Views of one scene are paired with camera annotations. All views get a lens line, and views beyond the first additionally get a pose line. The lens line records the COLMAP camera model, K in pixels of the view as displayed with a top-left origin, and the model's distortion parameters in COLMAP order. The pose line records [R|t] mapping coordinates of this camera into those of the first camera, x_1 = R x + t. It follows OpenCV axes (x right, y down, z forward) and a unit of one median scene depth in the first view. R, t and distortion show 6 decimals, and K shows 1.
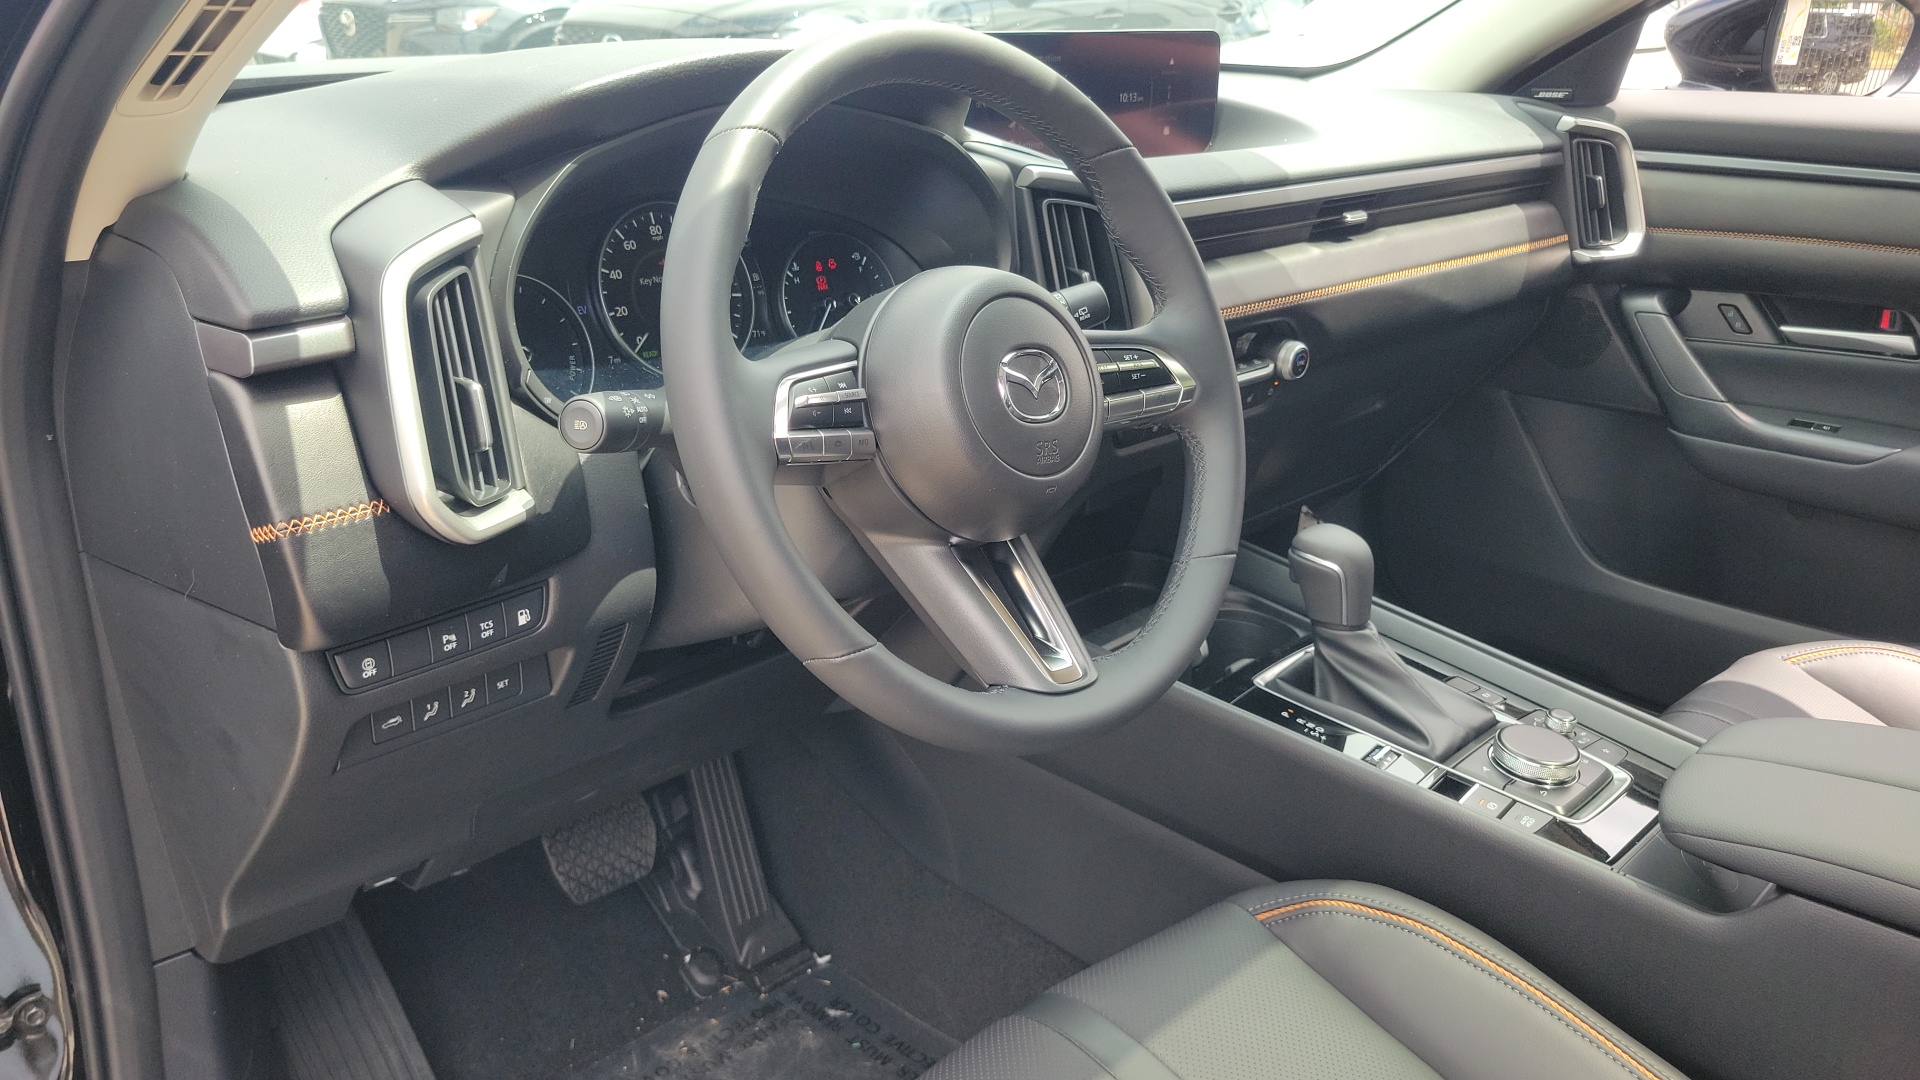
lens RADIAL K [[1437.5, 0, 951.4], [0, 1437.5, 536.4], [0, 0, 1]] dist [0.031551, -0.015900]
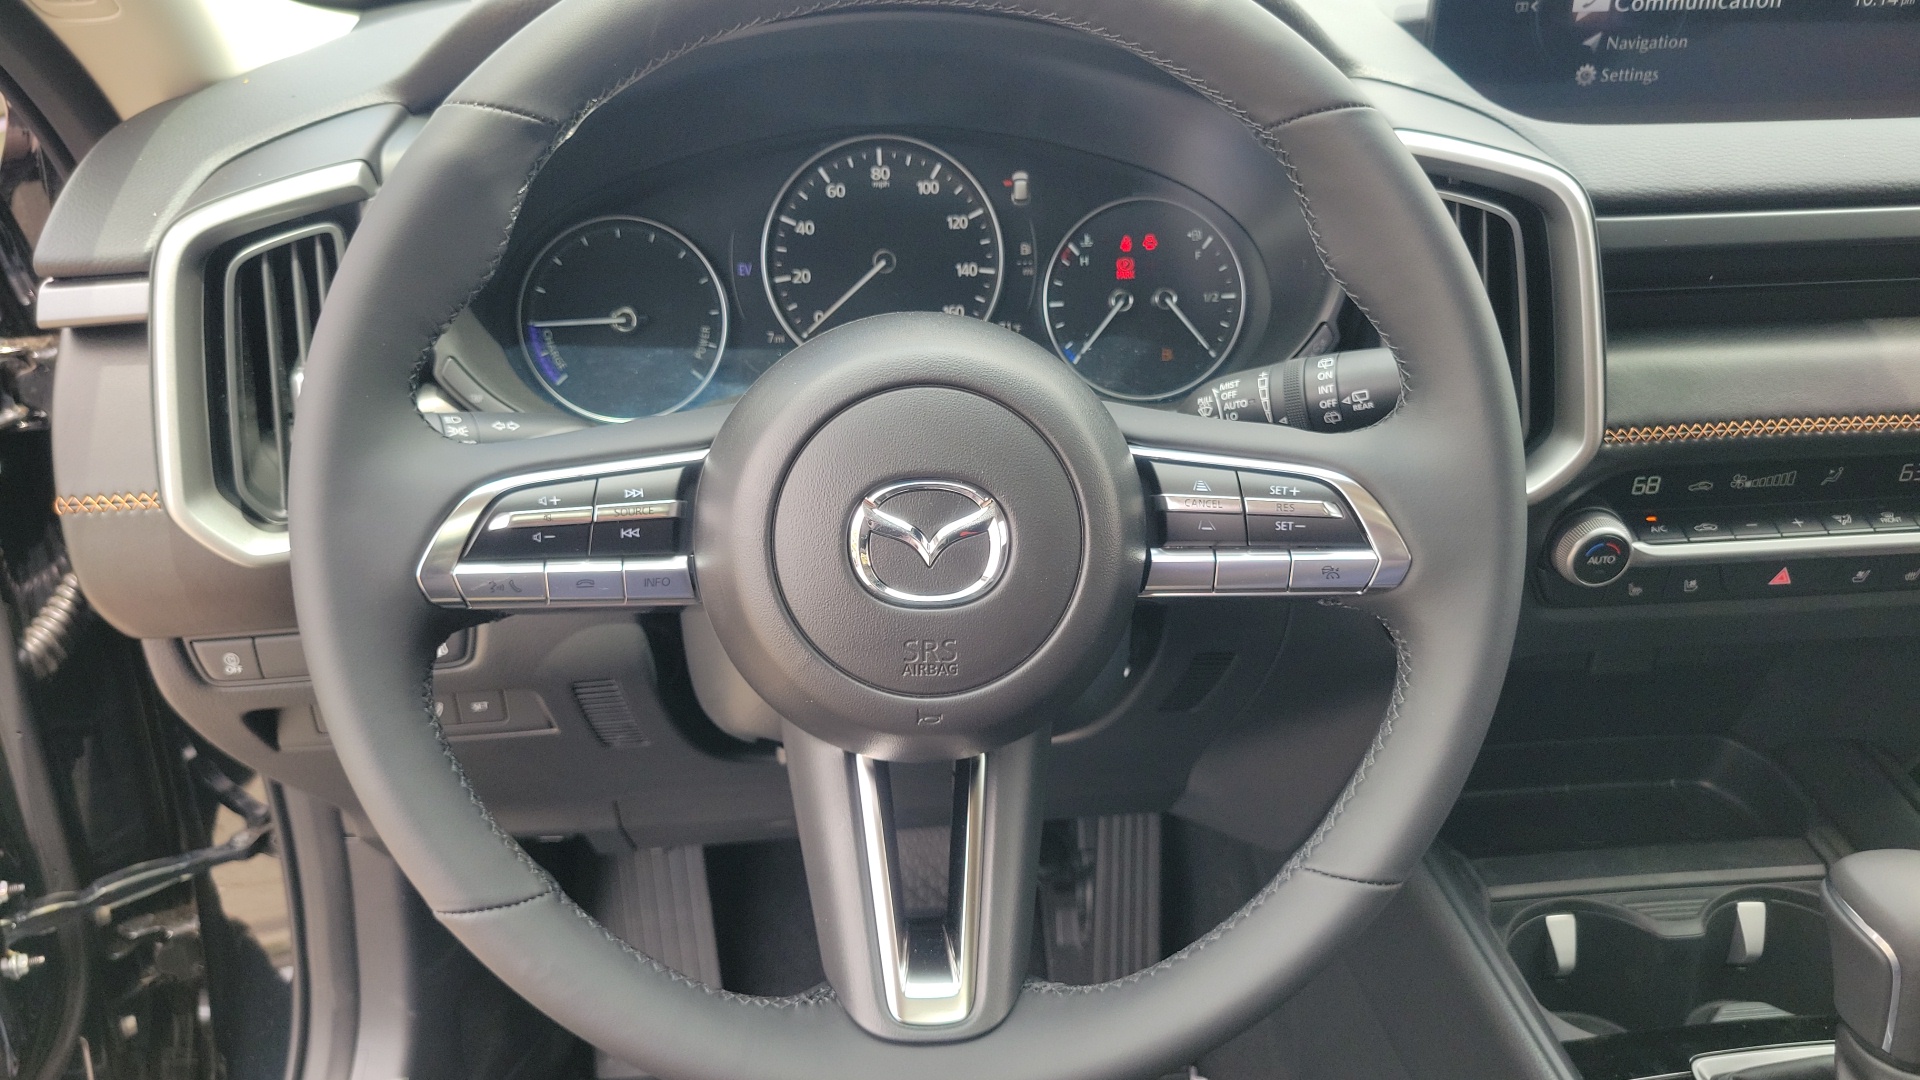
lens RADIAL K [[1437.5, 0, 954.9], [0, 1437.5, 544.4], [0, 0, 1]] dist [0.031551, -0.015900]
pose [[0.761202, 0.264815, -0.591983, 0.306254], [-0.200473, 0.964206, 0.173545, -0.155783], [0.616751, -0.013427, 0.787044, 0.406735]]
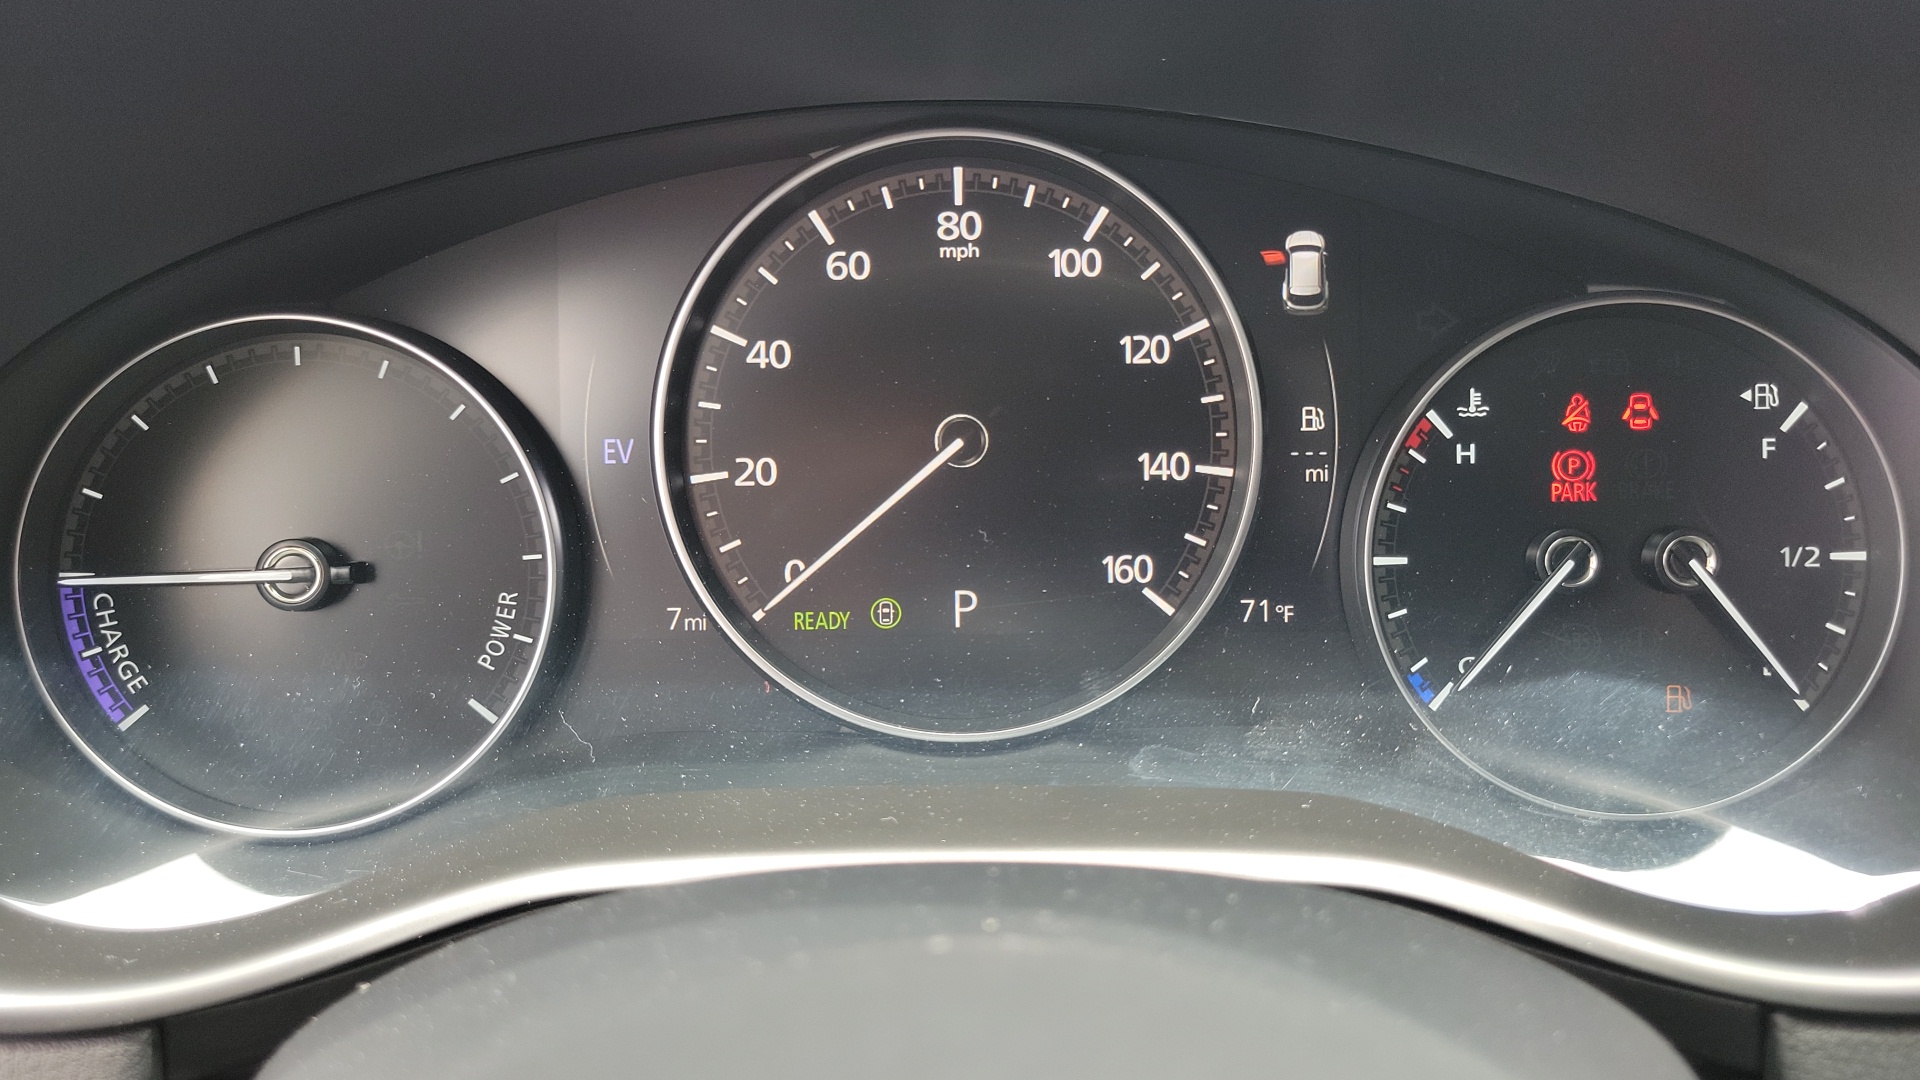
lens RADIAL K [[1437.5, 0, 953.0], [0, 1437.5, 542.4], [0, 0, 1]] dist [0.031551, -0.015900]
pose [[0.708816, 0.251311, -0.659108, 0.011796], [-0.226847, 0.965959, 0.124354, -0.176129], [0.667922, 0.061372, 0.741696, 0.737590]]
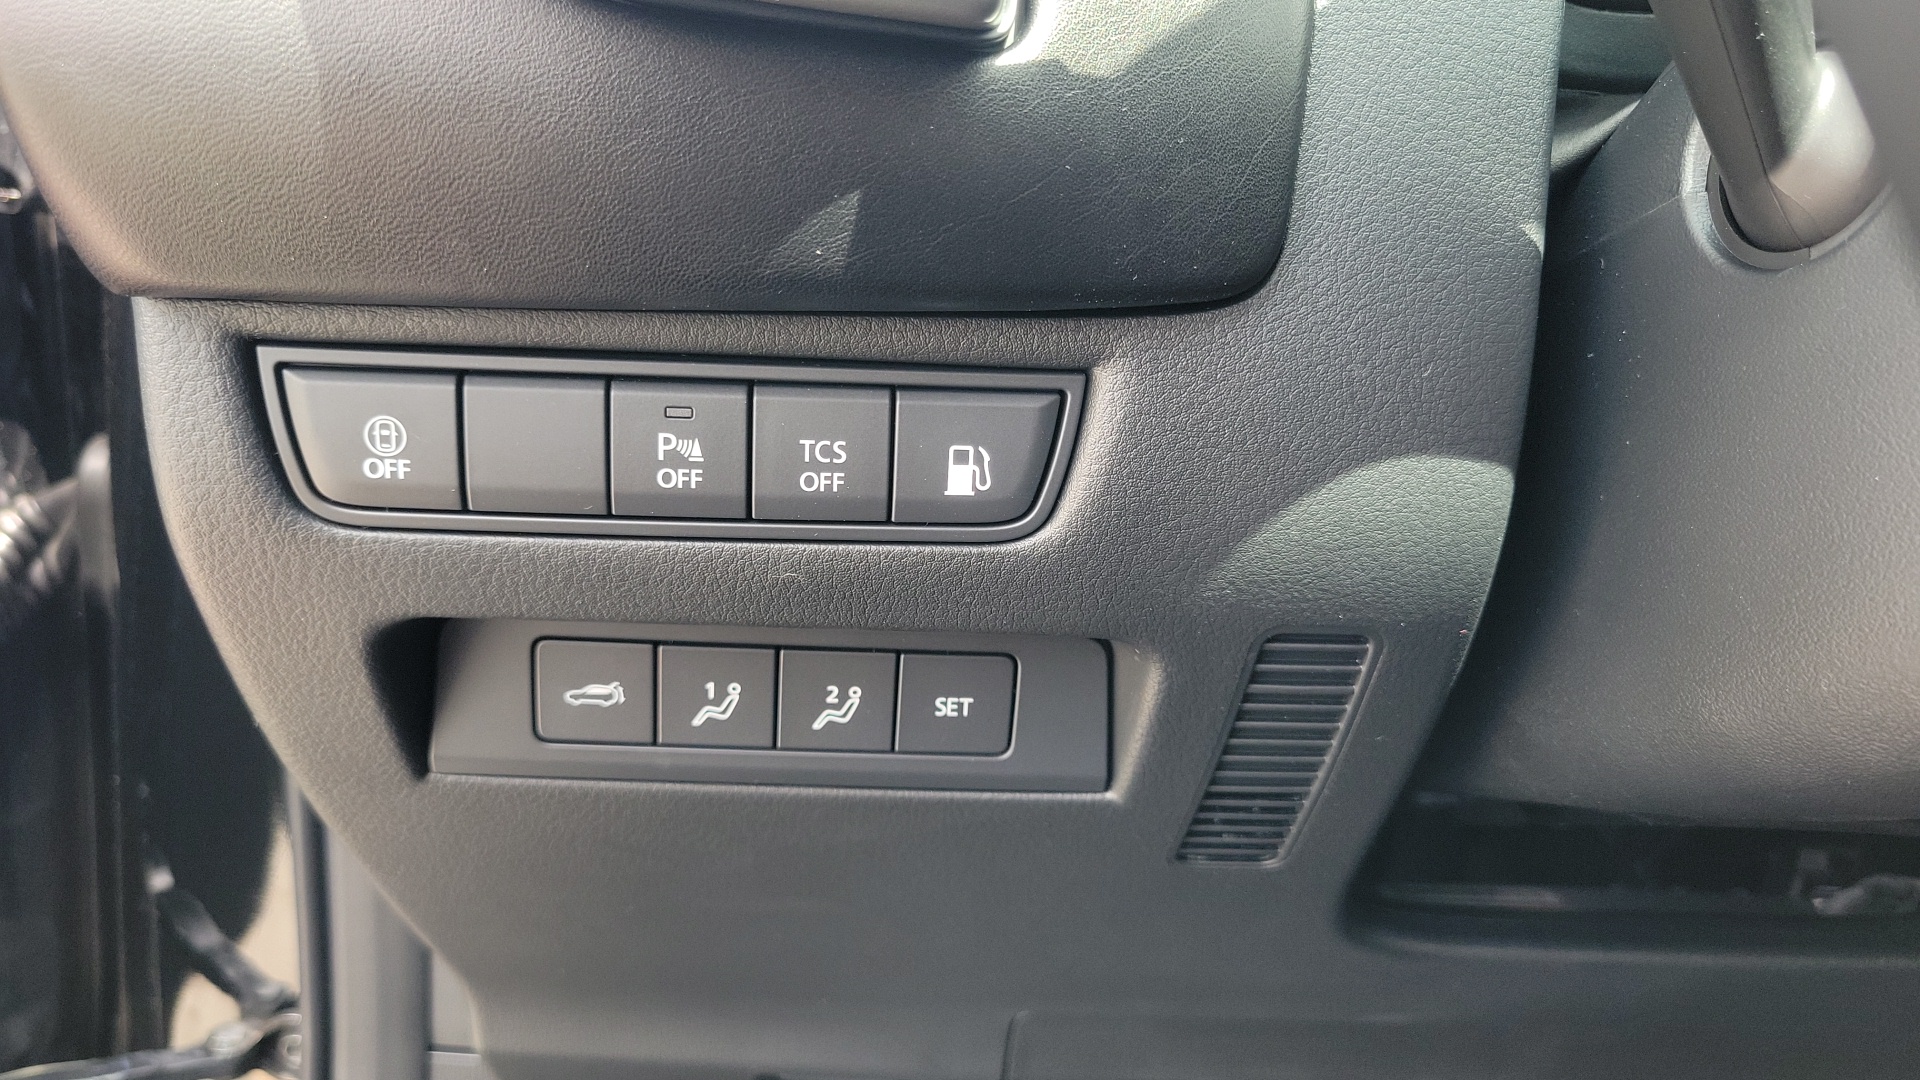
lens RADIAL K [[1437.5, 0, 966.2], [0, 1437.5, 522.5], [0, 0, 1]] dist [0.031551, -0.015900]
pose [[0.742989, 0.205635, -0.636932, -0.086471], [-0.282021, 0.959214, -0.019297, 0.054372], [0.606986, 0.193966, 0.770679, 0.595682]]
